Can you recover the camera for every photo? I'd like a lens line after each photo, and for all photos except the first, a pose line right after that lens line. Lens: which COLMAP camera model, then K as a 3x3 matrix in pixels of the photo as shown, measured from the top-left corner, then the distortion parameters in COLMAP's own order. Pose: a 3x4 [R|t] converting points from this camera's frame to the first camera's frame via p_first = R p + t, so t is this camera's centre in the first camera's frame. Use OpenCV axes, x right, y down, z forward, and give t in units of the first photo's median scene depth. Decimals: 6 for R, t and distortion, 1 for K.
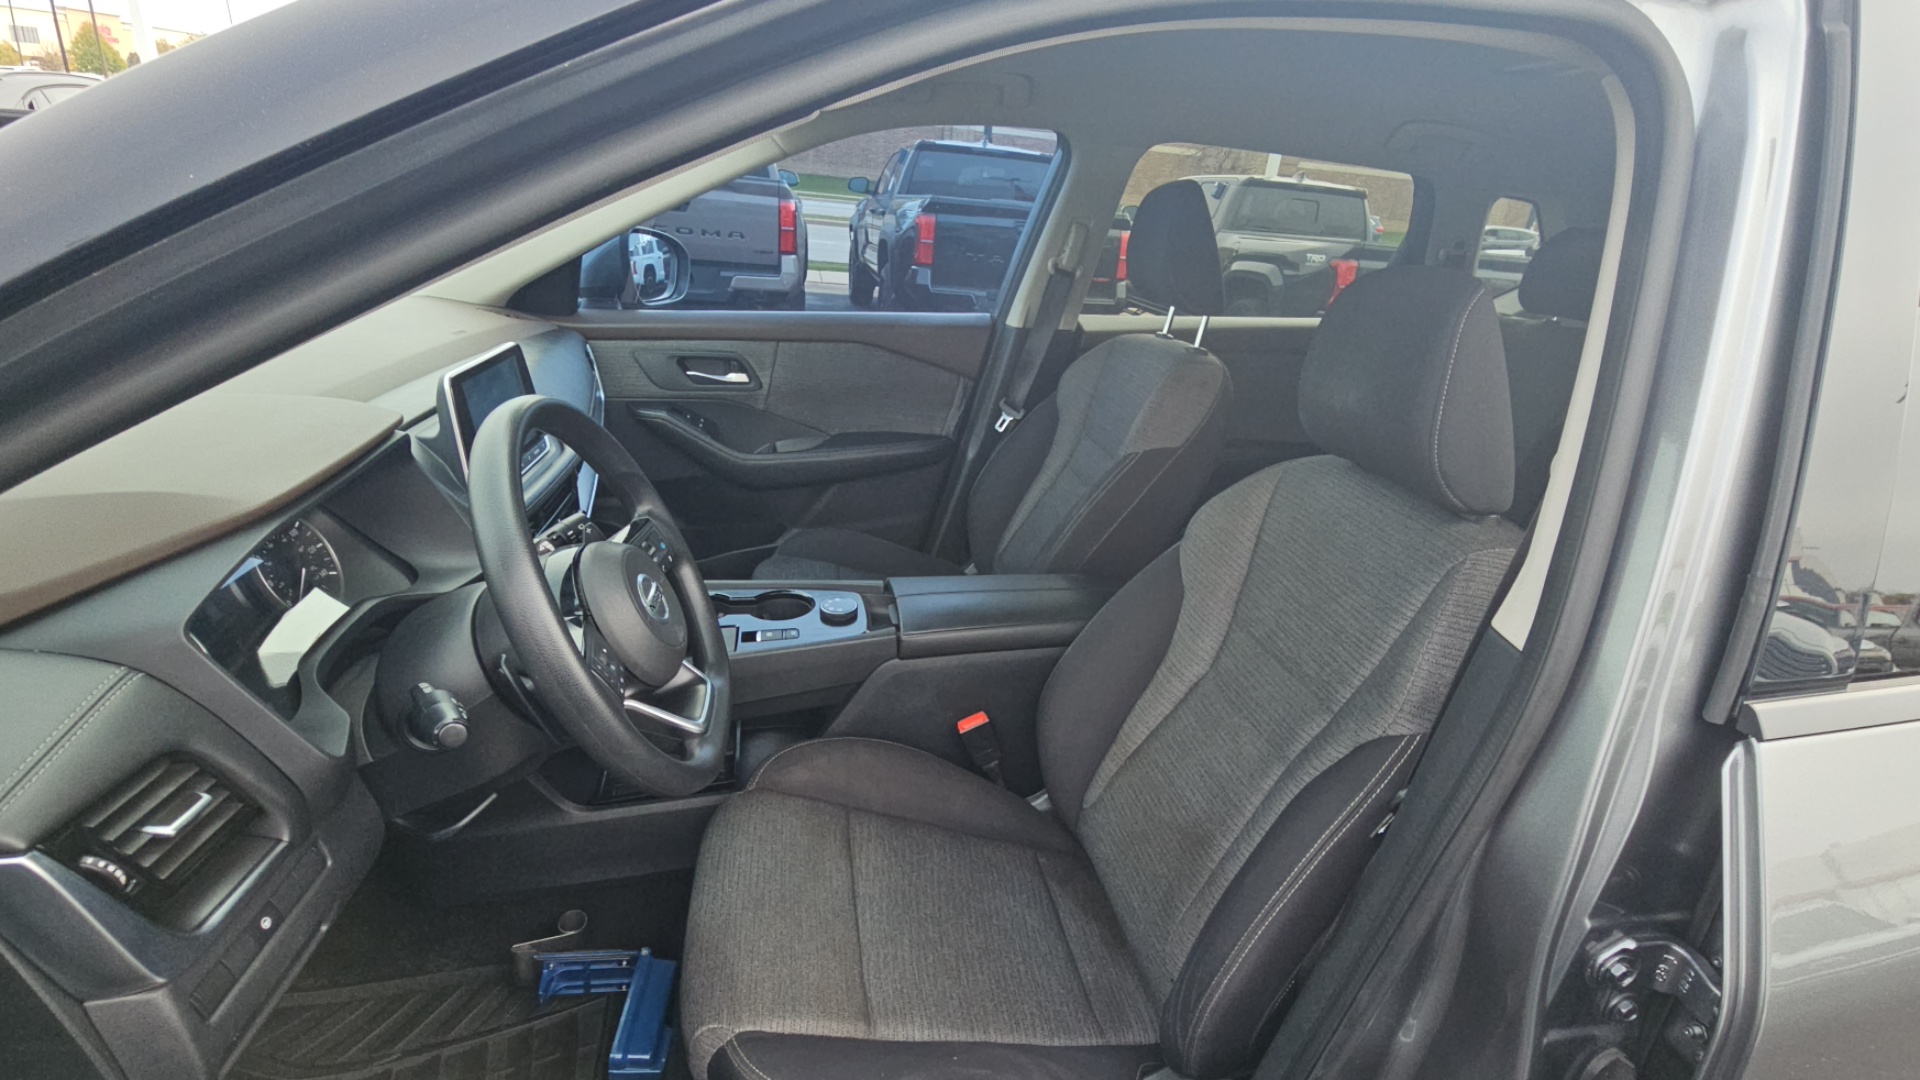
lens RADIAL K [[859.4, 0, 979.2], [0, 859.4, 546.7], [0, 0, 1]] dist [0.007473, -0.007415]
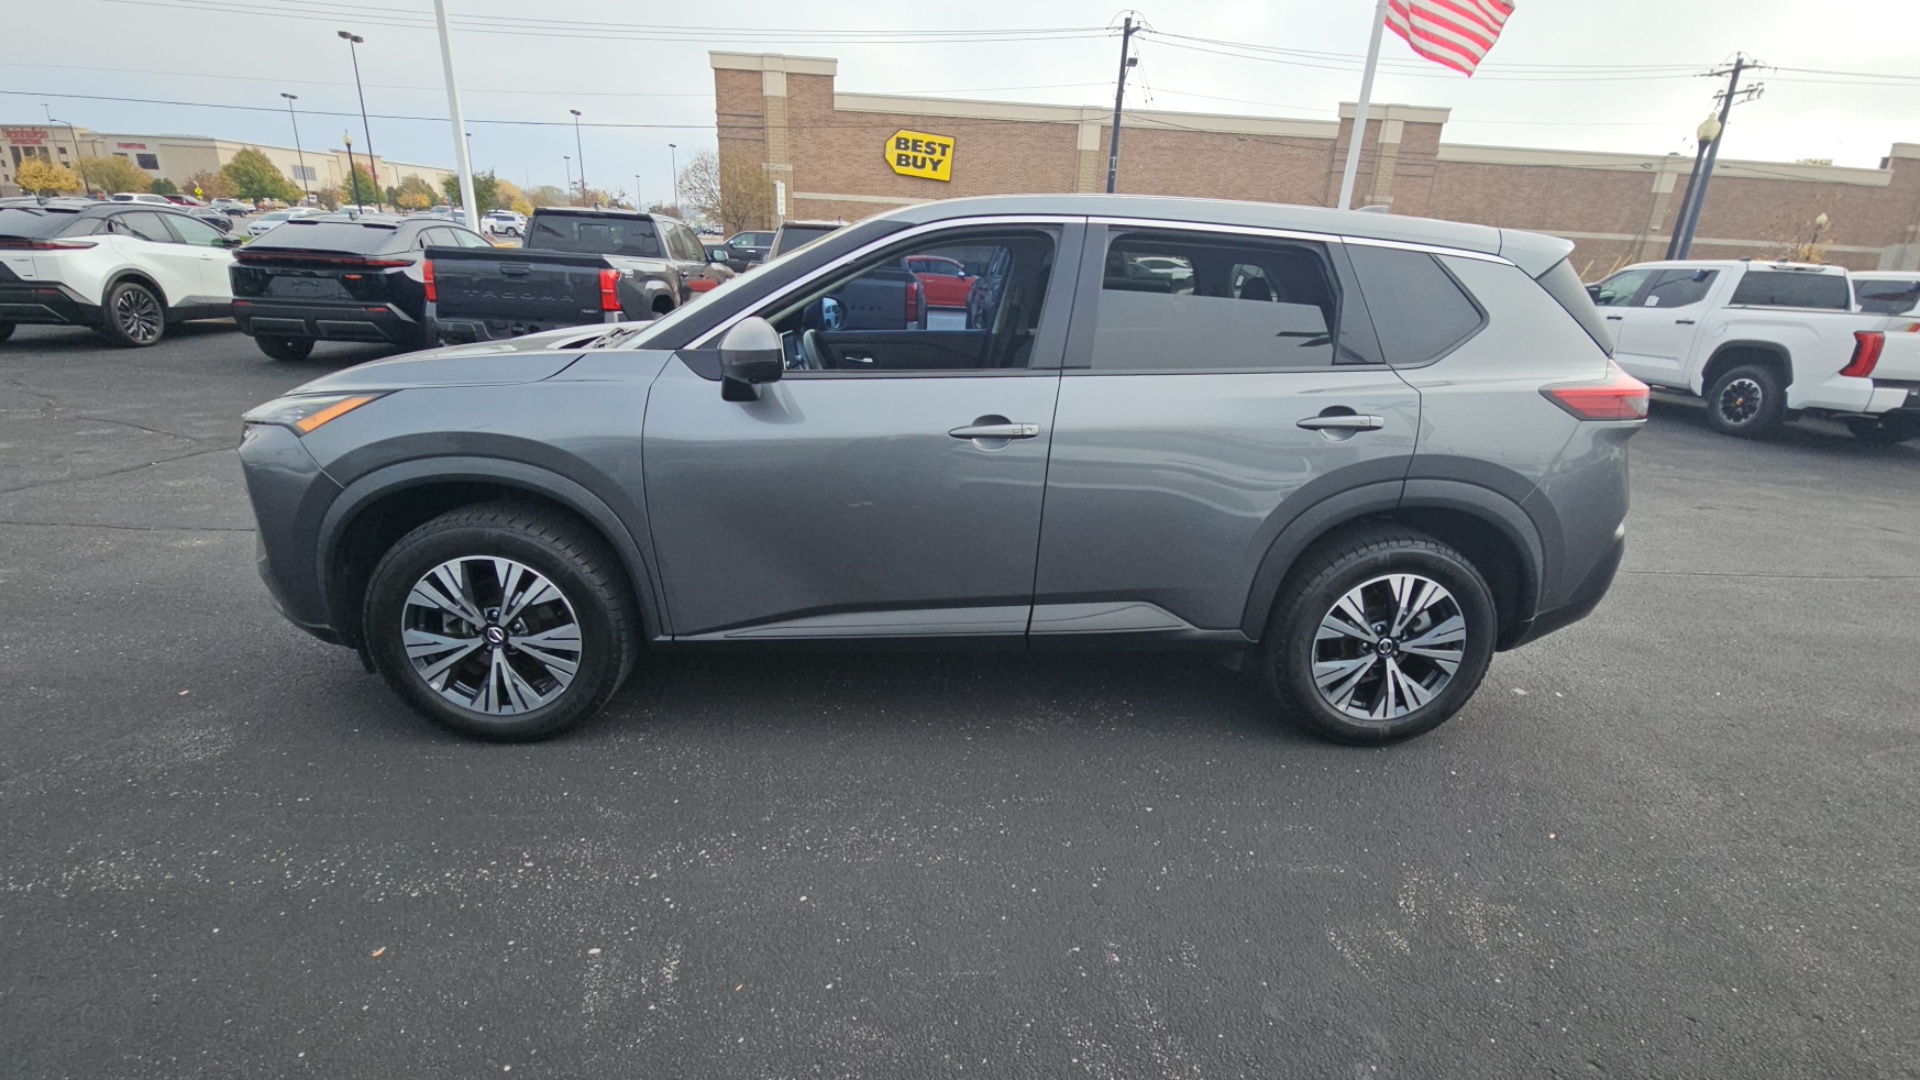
lens RADIAL K [[859.4, 0, 991.1], [0, 859.4, 549.2], [0, 0, 1]] dist [0.007473, -0.007415]
pose [[0.989685, 0.000920, -0.143259, 0.332368], [-0.012121, 0.996931, -0.077338, 0.436615], [0.142748, 0.078277, 0.986659, -1.052023]]
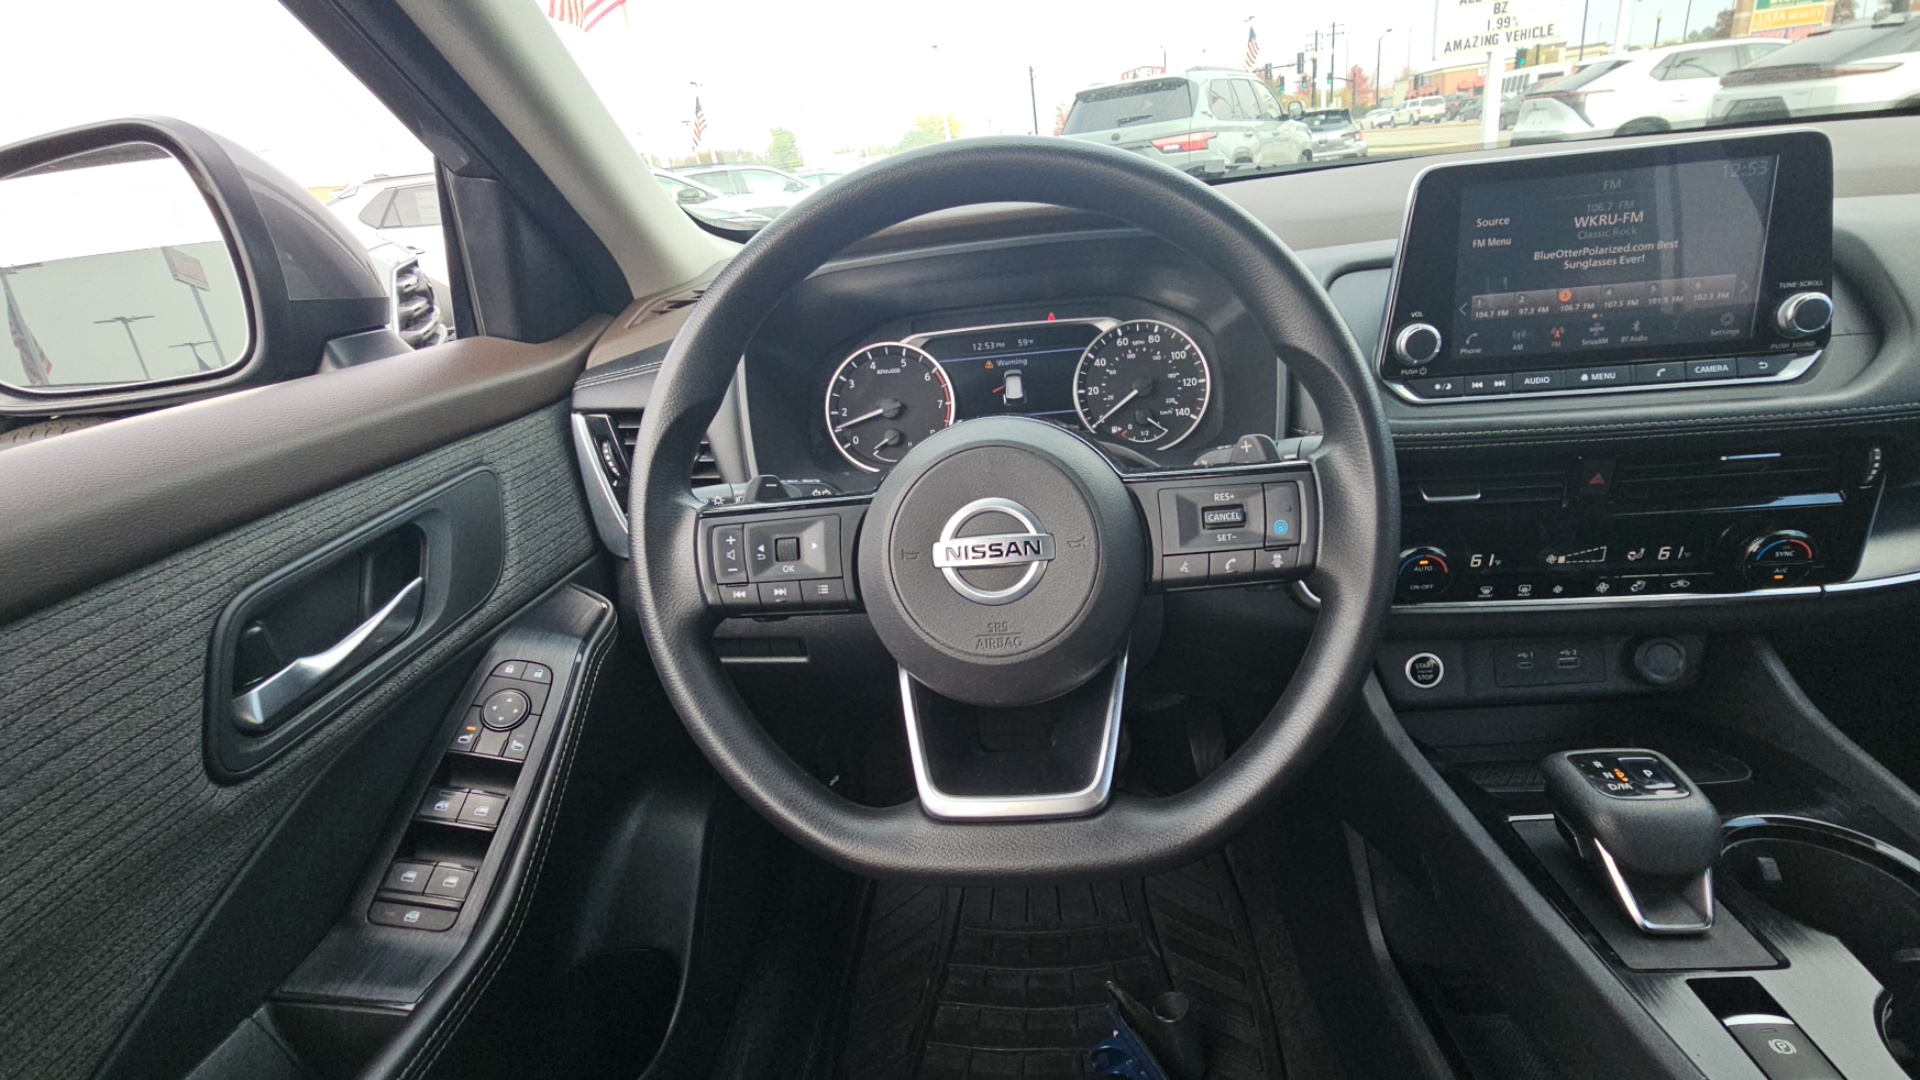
lens RADIAL K [[859.4, 0, 982.5], [0, 859.4, 544.6], [0, 0, 1]] dist [0.007473, -0.007415]
pose [[-0.275354, 0.328355, -0.903528, 0.040480], [-0.289233, 0.868018, 0.403596, -0.064099], [0.916801, 0.372462, -0.144041, 0.459539]]
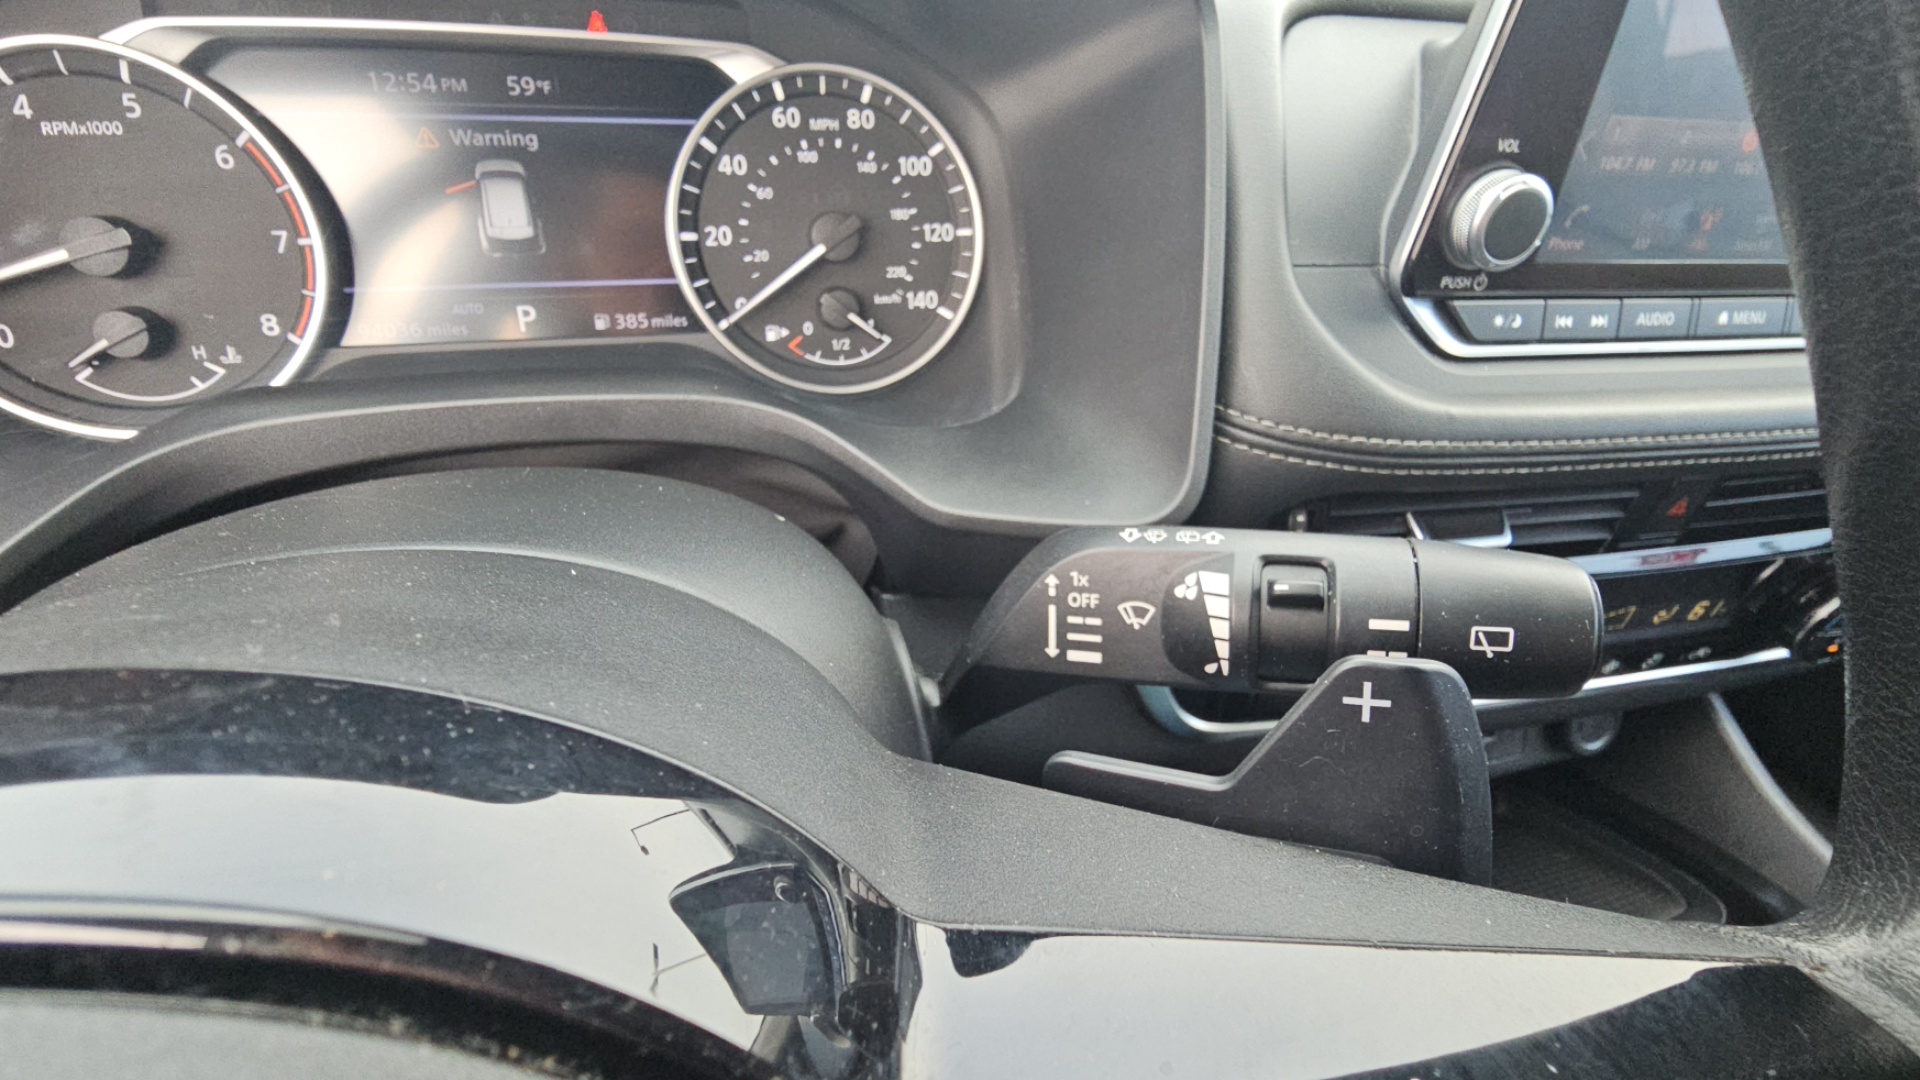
lens RADIAL K [[859.4, 0, 981.6], [0, 859.4, 549.8], [0, 0, 1]] dist [0.007473, -0.007415]
pose [[0.090568, 0.545649, -0.833105, -0.173454], [-0.447056, 0.769795, 0.455583, -0.033065], [0.889909, 0.331183, 0.313655, 0.436569]]
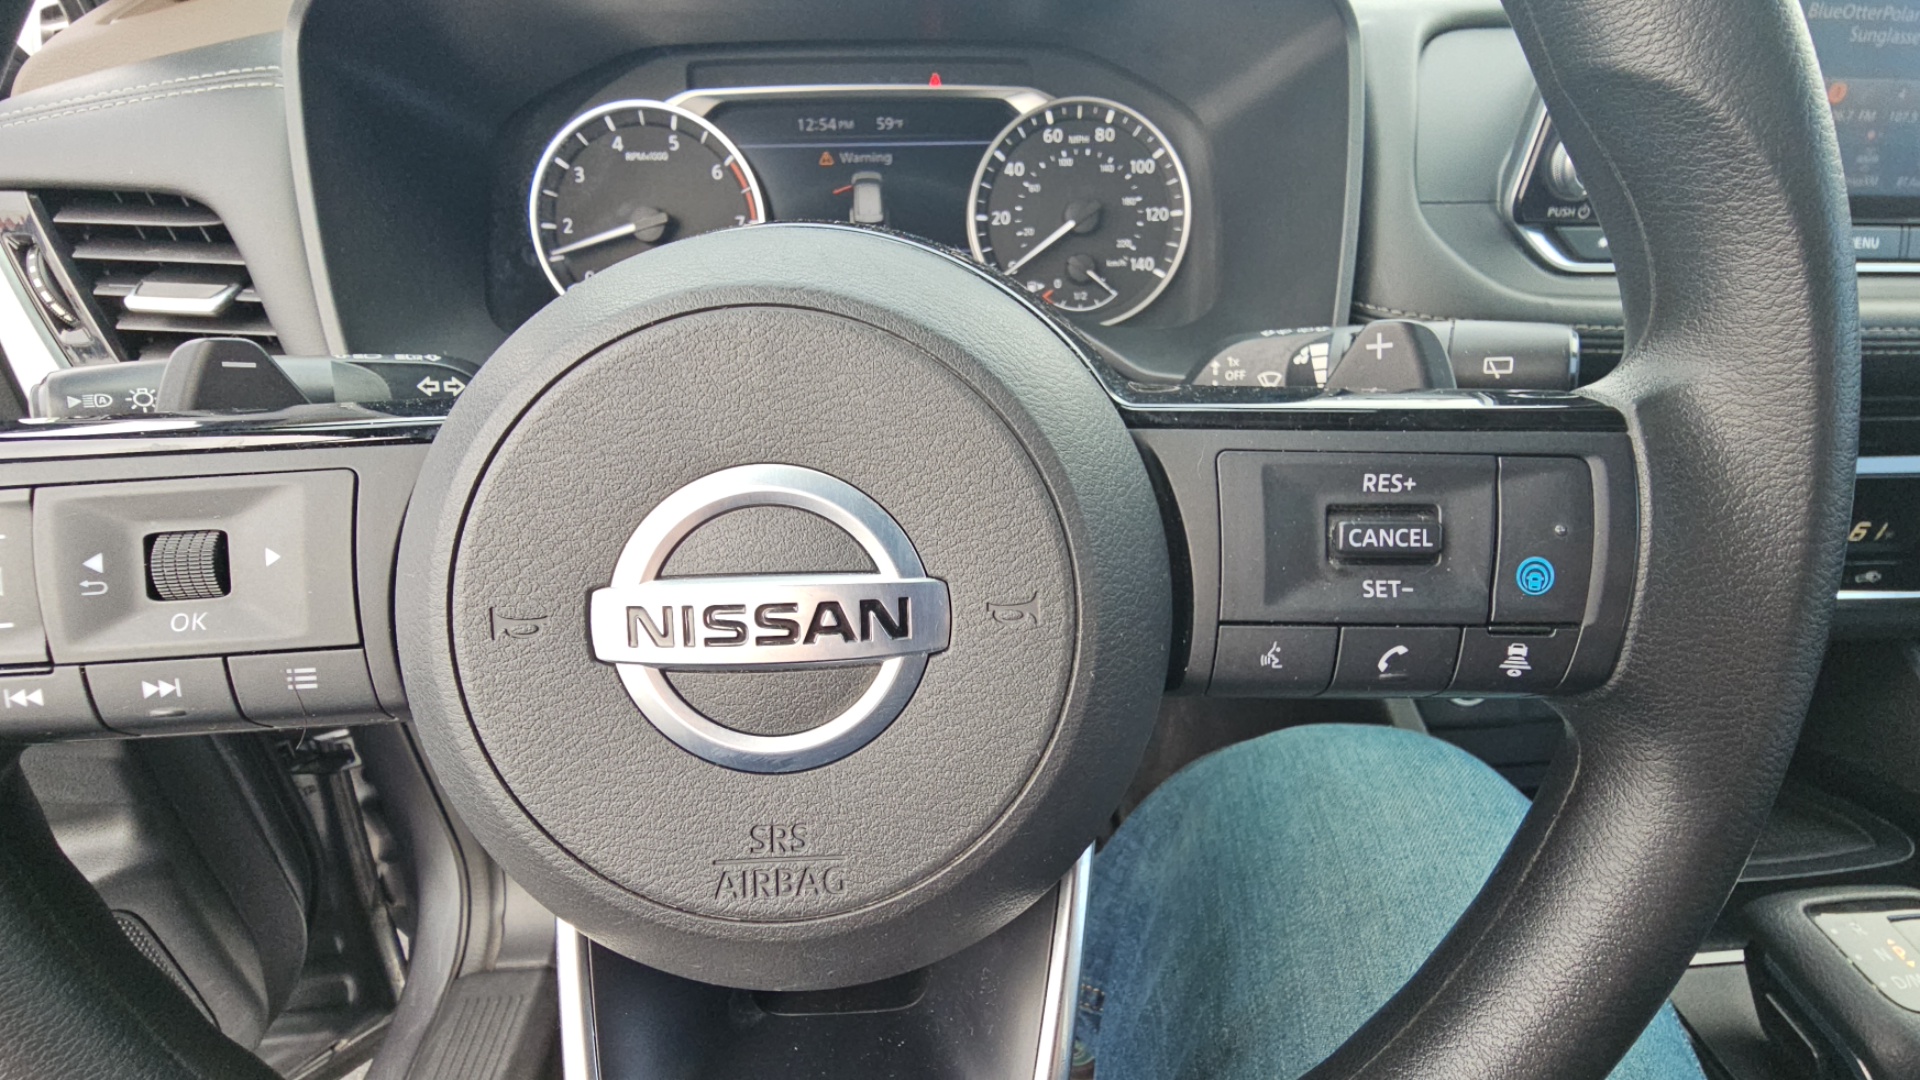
lens RADIAL K [[859.4, 0, 982.0], [0, 859.4, 548.3], [0, 0, 1]] dist [0.007473, -0.007415]
pose [[-0.145133, 0.463975, -0.873878, -0.099384], [-0.381694, 0.788605, 0.482091, -0.022440], [0.912823, 0.403522, 0.062644, 0.440560]]
